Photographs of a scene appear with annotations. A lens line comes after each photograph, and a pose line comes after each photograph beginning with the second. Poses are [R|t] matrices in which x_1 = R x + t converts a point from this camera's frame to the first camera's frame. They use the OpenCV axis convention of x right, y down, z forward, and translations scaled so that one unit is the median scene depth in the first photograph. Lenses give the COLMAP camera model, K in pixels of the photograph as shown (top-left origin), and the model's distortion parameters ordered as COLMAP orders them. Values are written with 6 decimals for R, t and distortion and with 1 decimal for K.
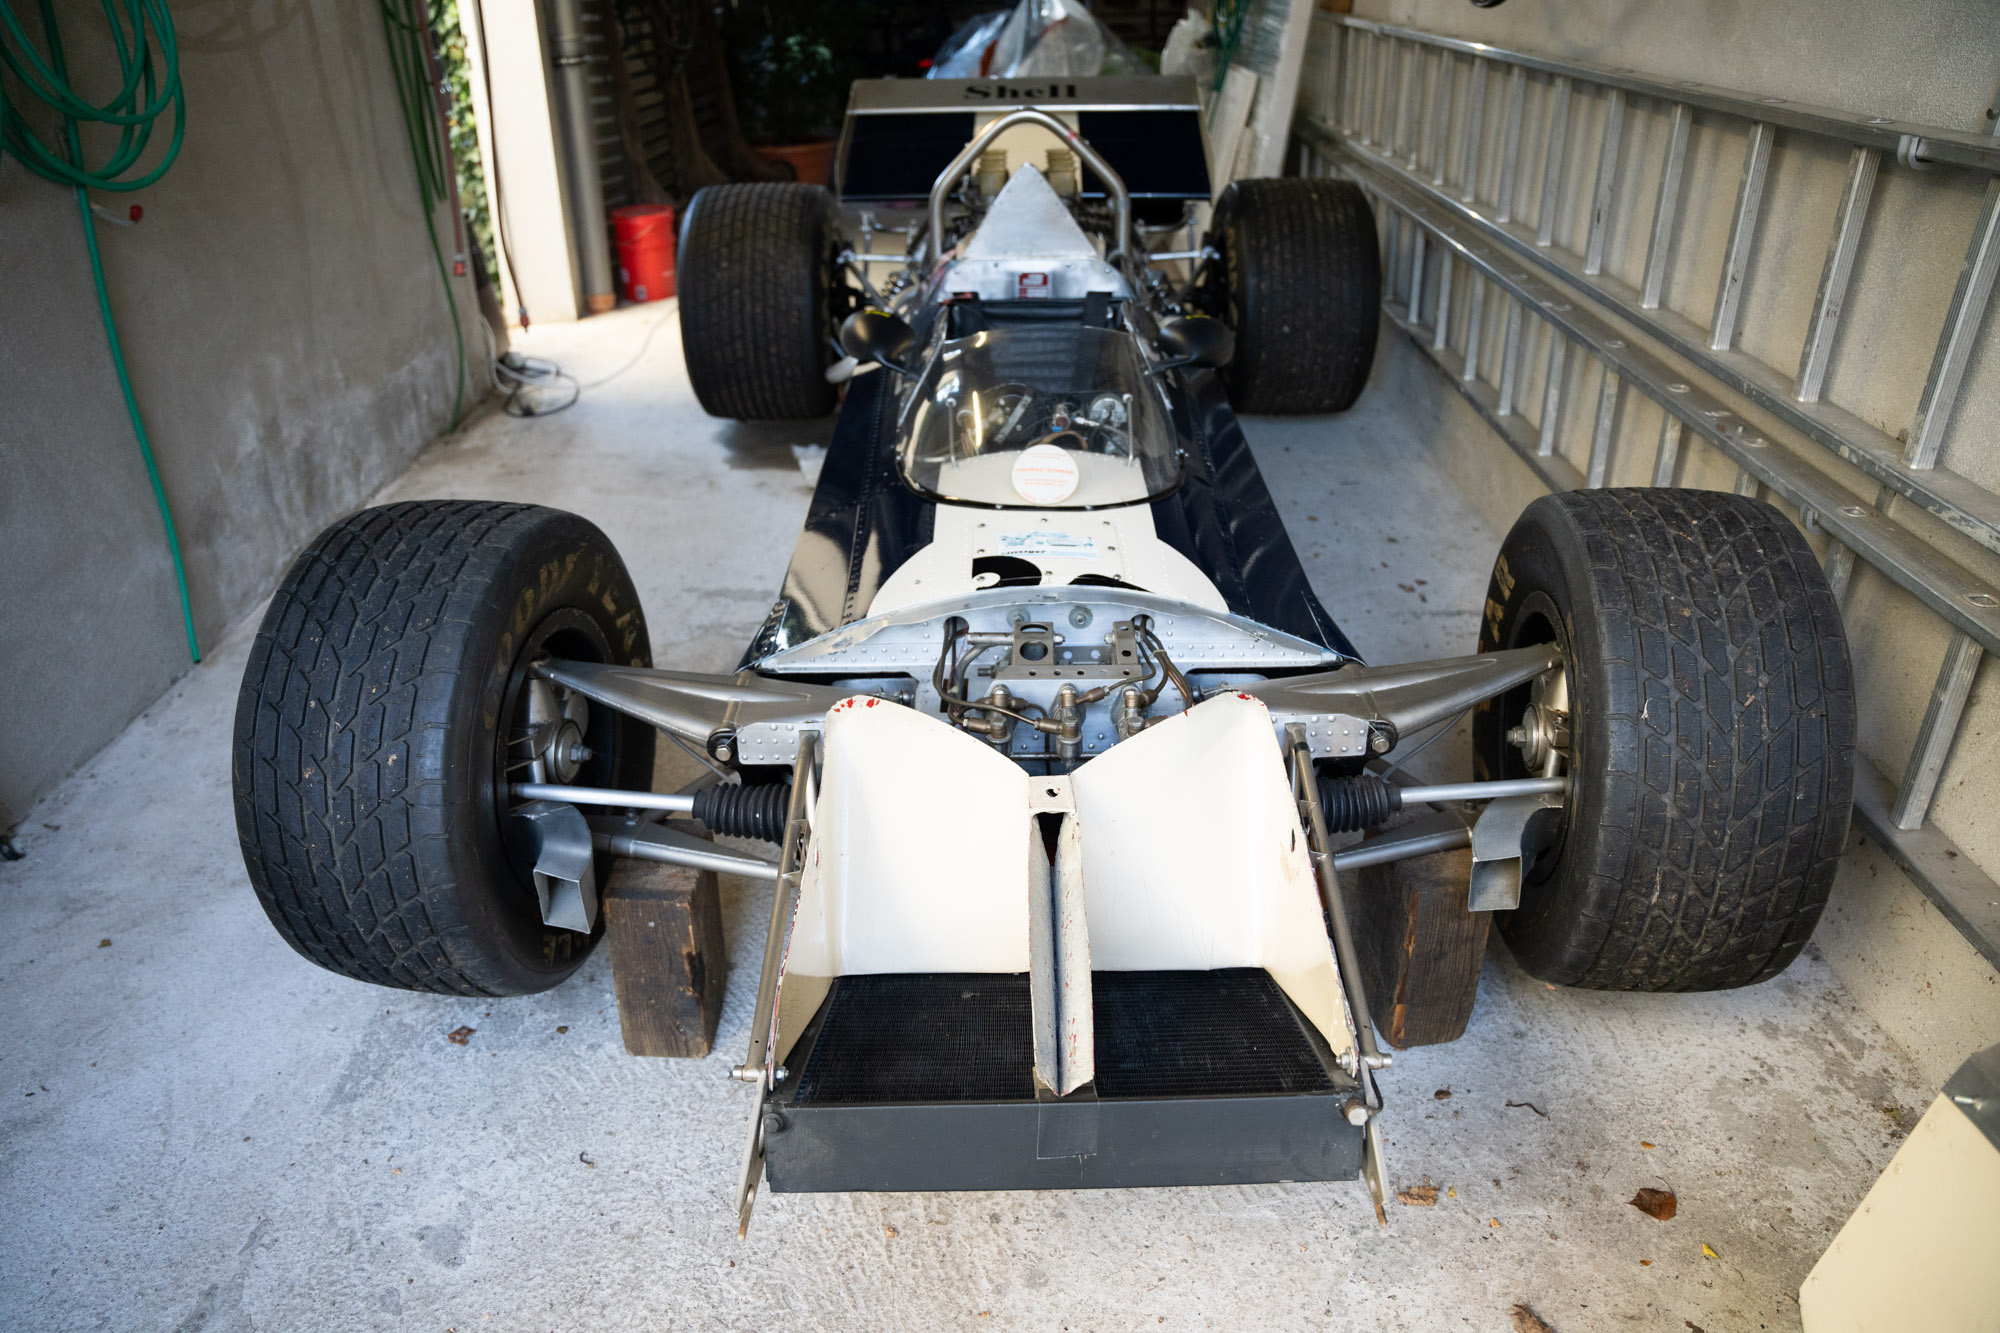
lens RADIAL K [[1365.7, 0, 1000.0], [0, 1365.7, 666.5], [0, 0, 1]] dist [-0.179542, 0.126675]
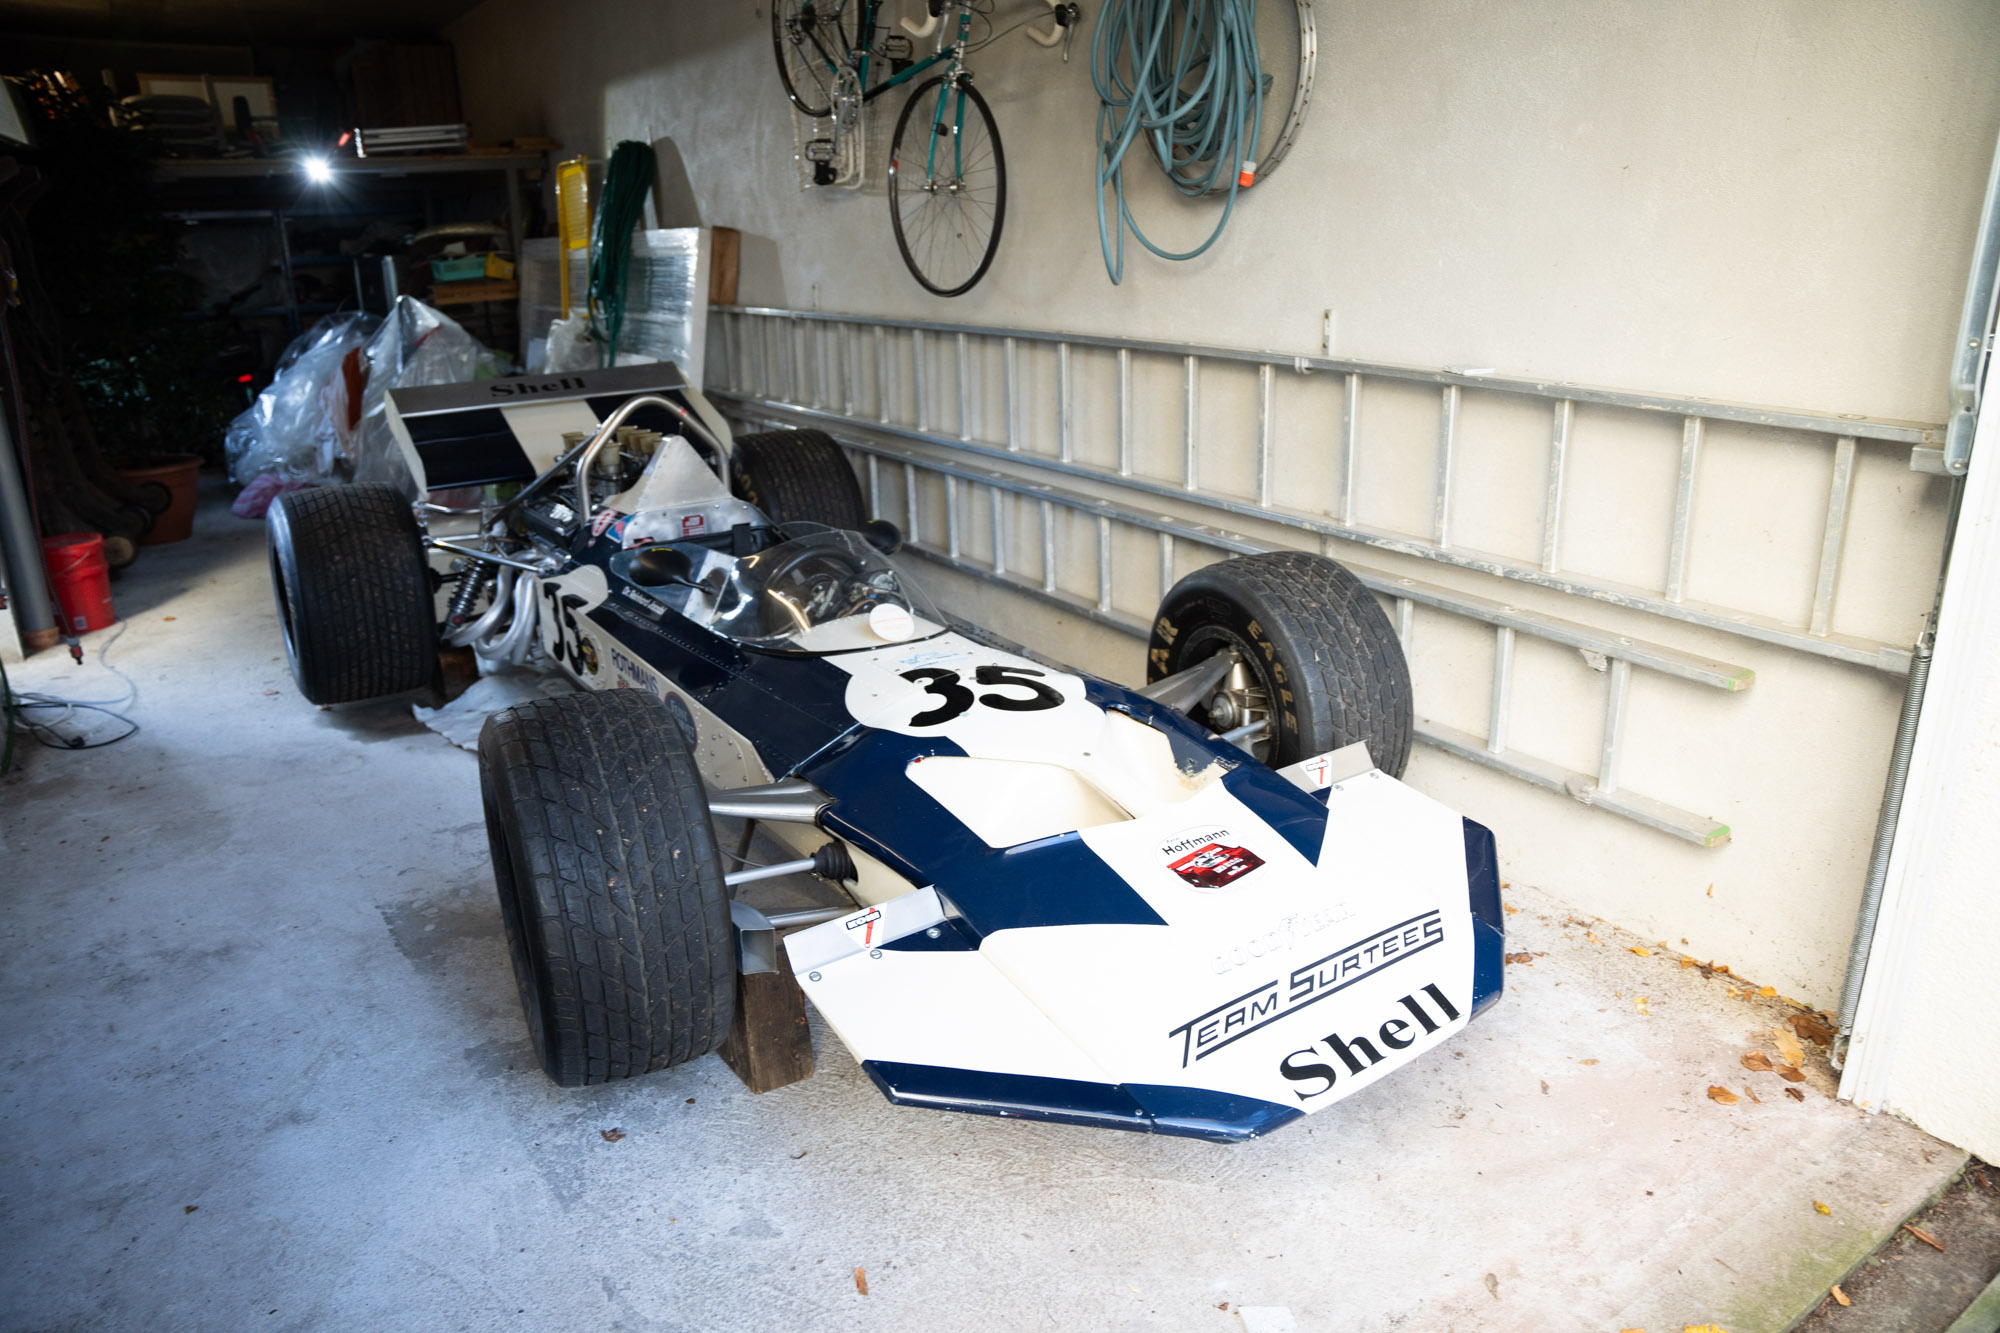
lens RADIAL K [[1365.7, 0, 1000.0], [0, 1365.7, 666.5], [0, 0, 1]] dist [-0.179542, 0.126675]
pose [[0.825283, -0.176572, 0.536404, -0.353279], [0.275313, 0.955135, -0.109173, 0.051252], [-0.493062, 0.237778, 0.836870, -0.147719]]
